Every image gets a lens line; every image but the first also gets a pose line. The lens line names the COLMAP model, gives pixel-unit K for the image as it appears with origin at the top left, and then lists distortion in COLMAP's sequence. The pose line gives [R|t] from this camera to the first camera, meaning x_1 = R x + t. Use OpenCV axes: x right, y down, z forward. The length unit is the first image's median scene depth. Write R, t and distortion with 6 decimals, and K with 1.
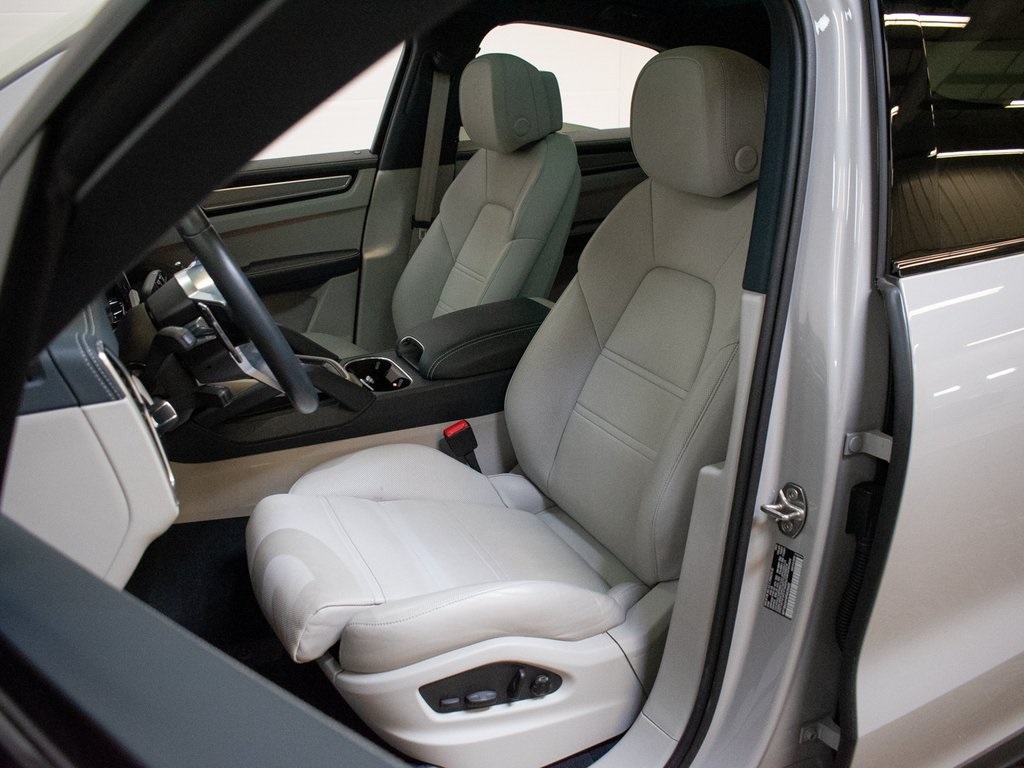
lens RADIAL K [[845.1, 0, 512.0], [0, 845.1, 384.0], [0, 0, 1]] dist [-0.094608, 0.001690]
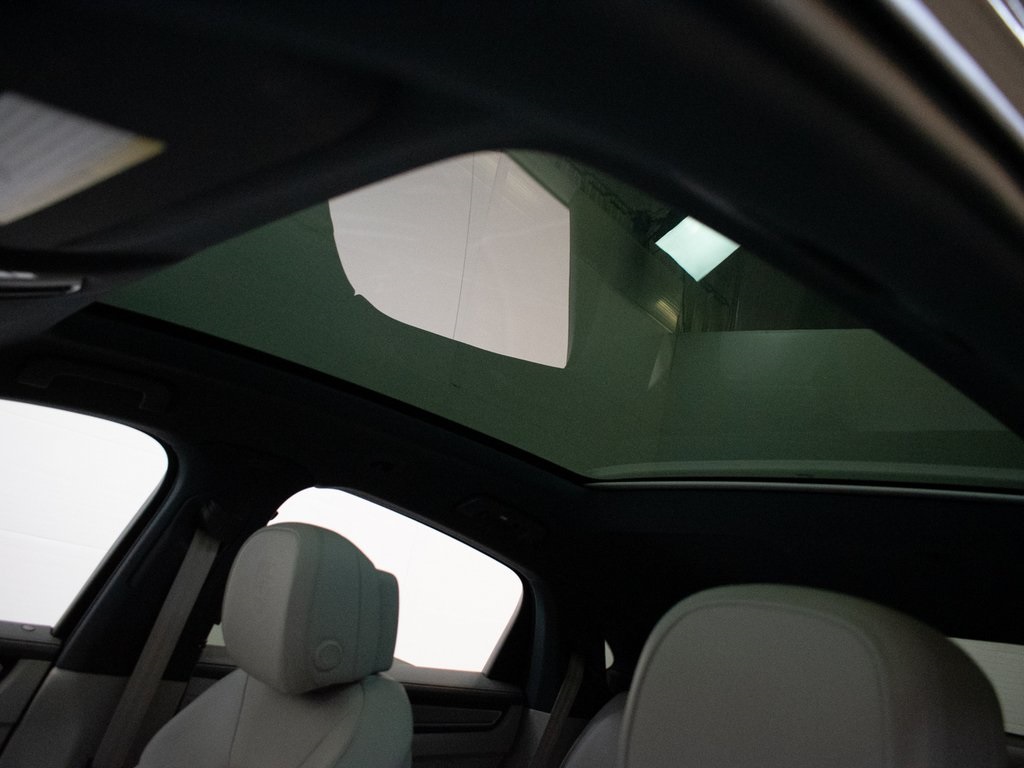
lens RADIAL K [[845.1, 0, 512.0], [0, 845.1, 384.0], [0, 0, 1]] dist [-0.094608, 0.001690]
pose [[0.940317, 0.252937, 0.227657, -0.040532], [-0.087566, 0.826303, -0.556376, -0.137589], [-0.328842, 0.503235, 0.799136, 0.364457]]
